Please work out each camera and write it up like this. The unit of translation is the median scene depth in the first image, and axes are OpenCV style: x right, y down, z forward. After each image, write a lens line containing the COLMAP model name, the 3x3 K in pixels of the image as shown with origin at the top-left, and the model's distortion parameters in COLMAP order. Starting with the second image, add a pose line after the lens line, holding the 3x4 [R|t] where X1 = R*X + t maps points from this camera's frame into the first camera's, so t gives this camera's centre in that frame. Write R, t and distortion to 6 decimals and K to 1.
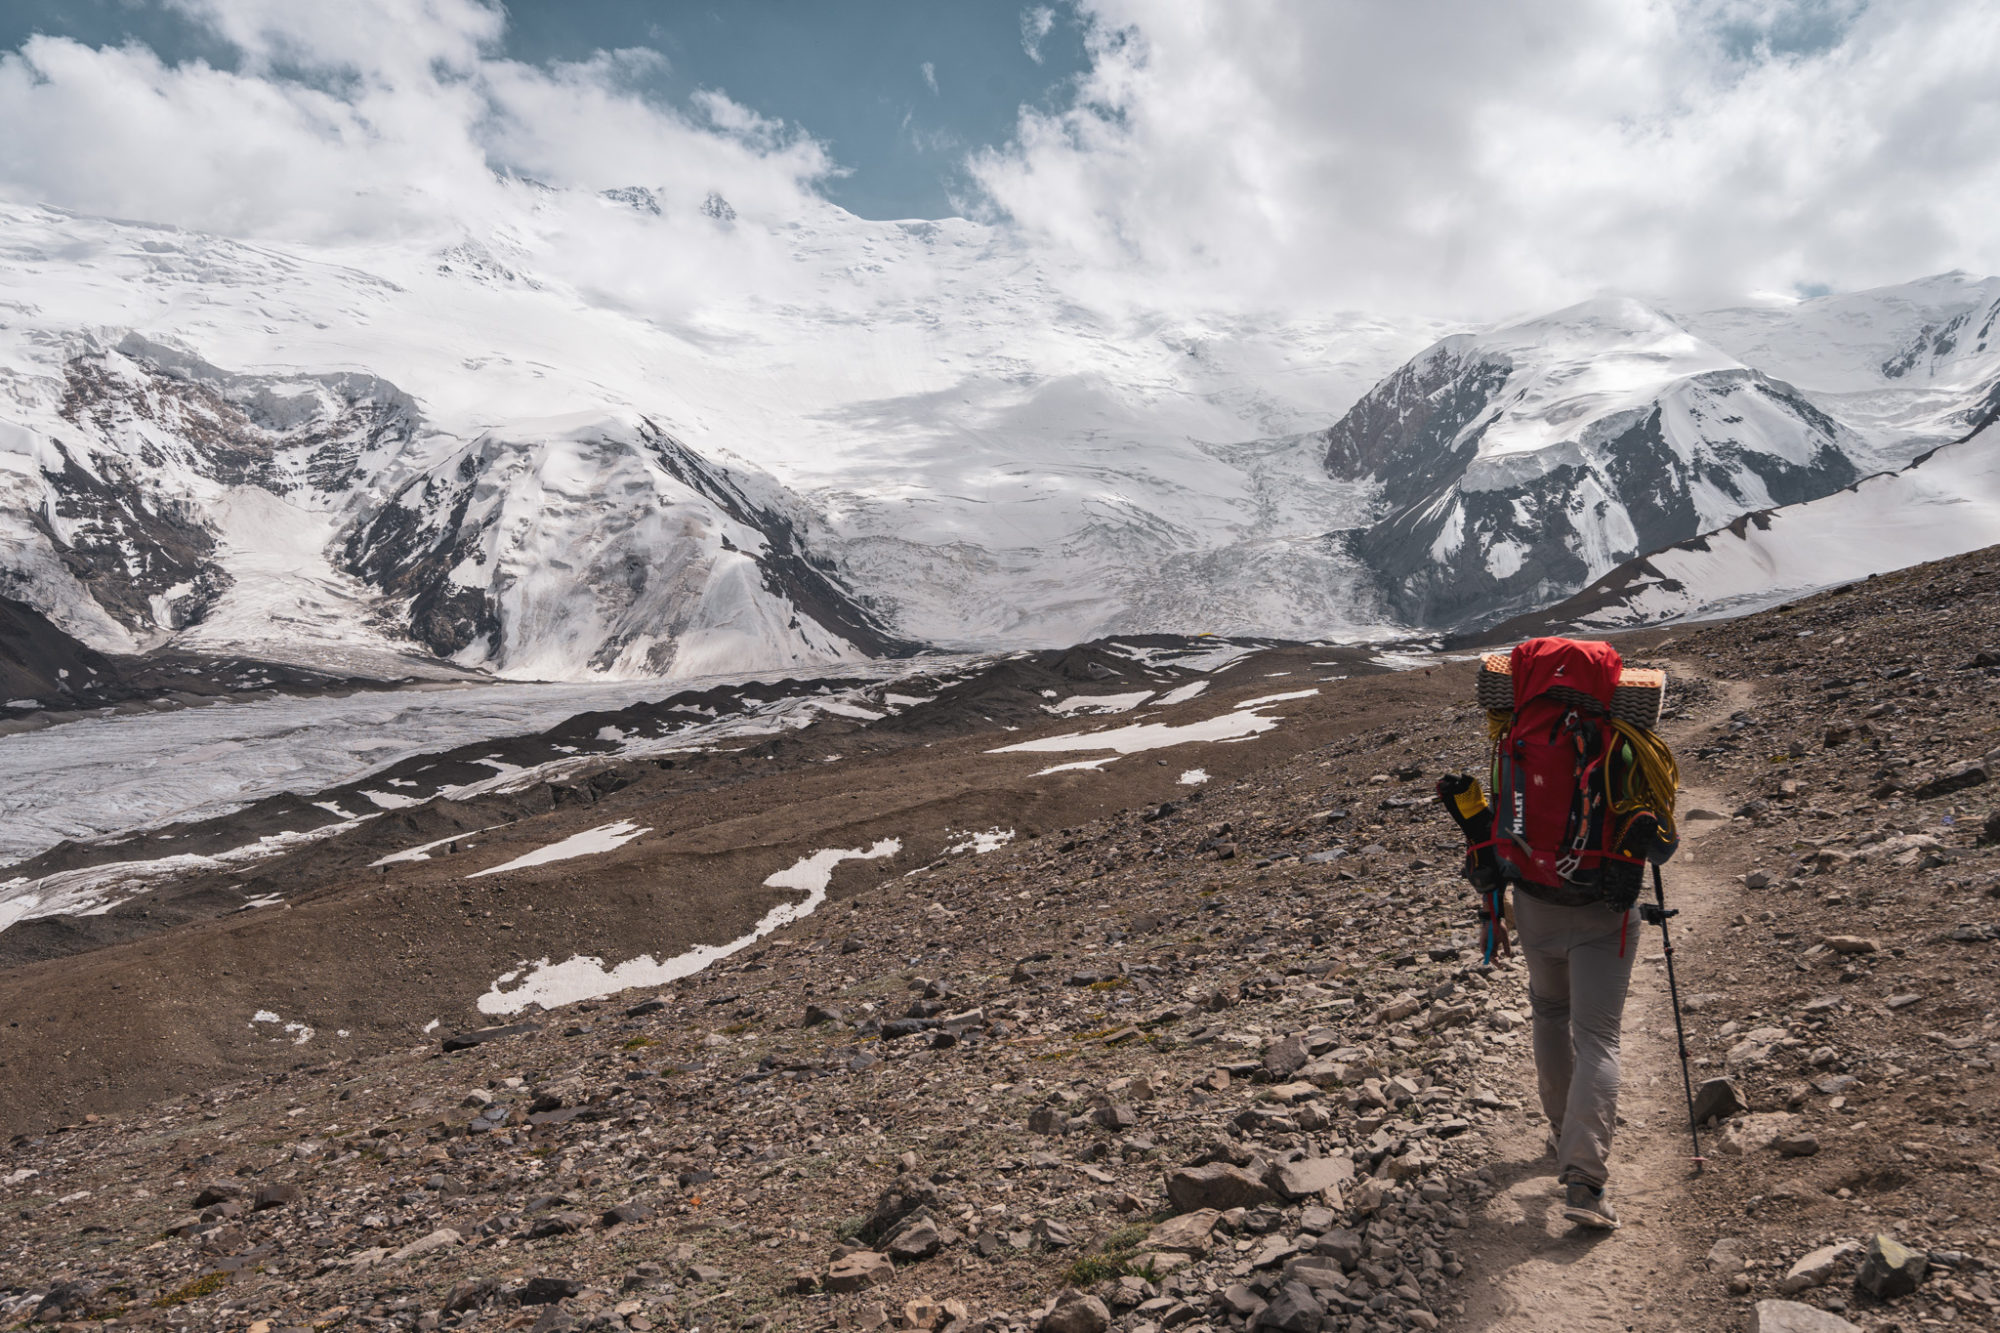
lens RADIAL K [[1412.5, 0, 1000.0], [0, 1412.5, 666.5], [0, 0, 1]] dist [0.001508, 0.000314]
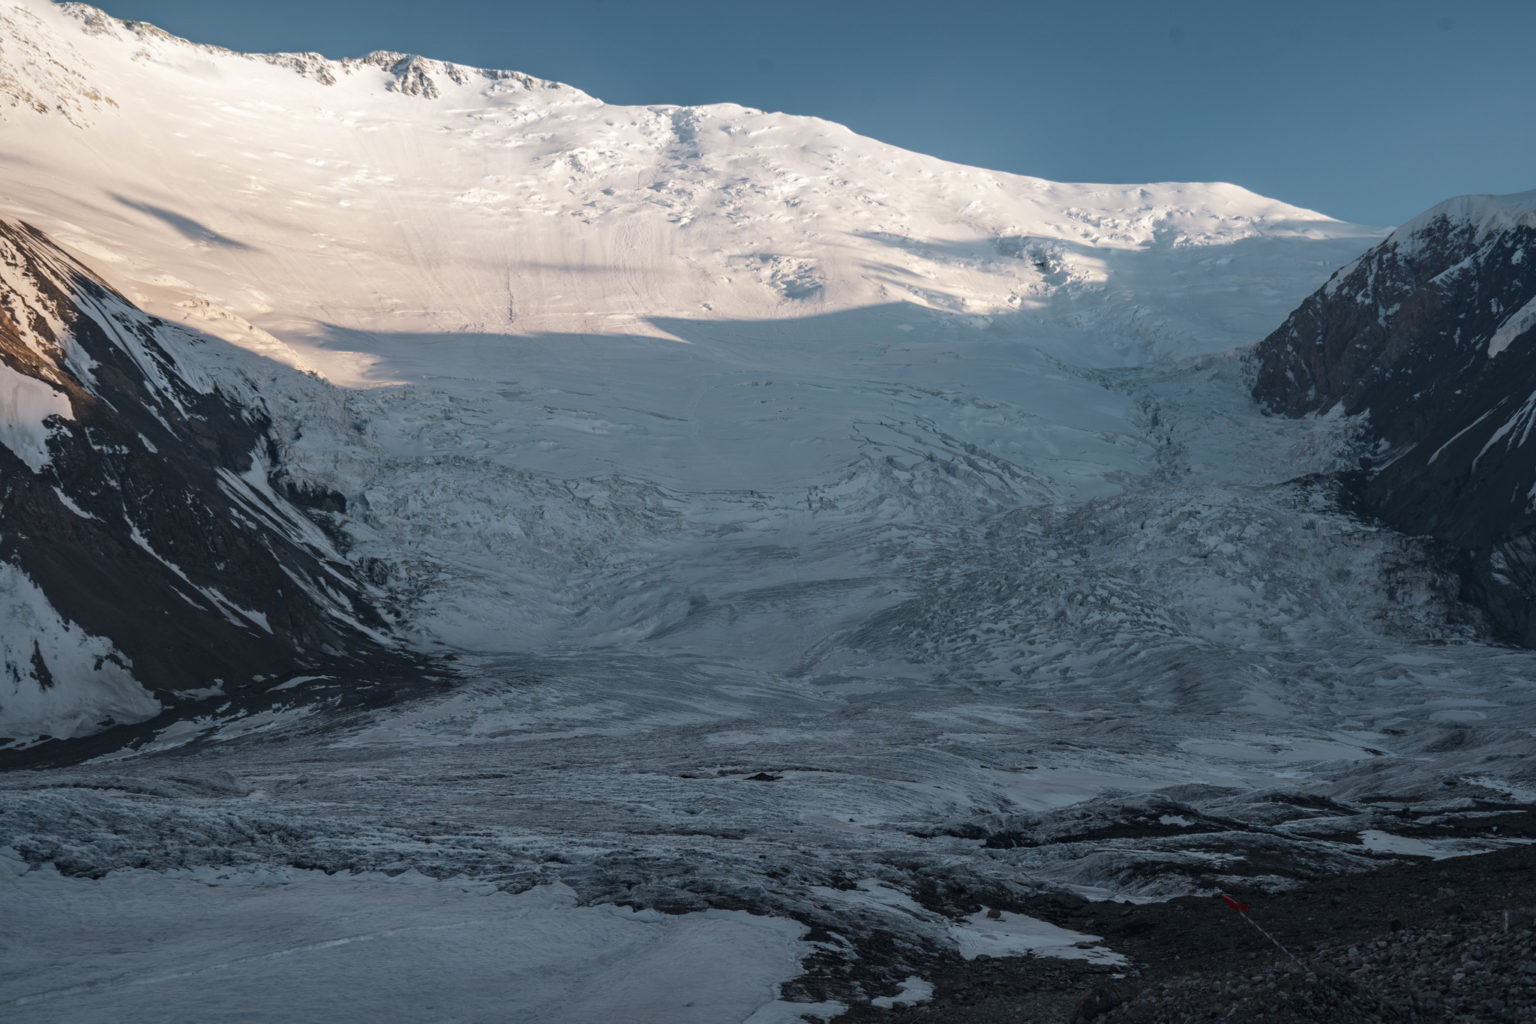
lens RADIAL K [[1484.6, 0, 768.0], [0, 1484.6, 512.0], [0, 0, 1]] dist [-0.005203, 0.004508]
pose [[0.998806, 0.021983, -0.043629, 0.057880], [-0.027026, 0.992575, -0.118591, -0.008272], [0.040698, 0.119629, 0.991984, 0.458814]]
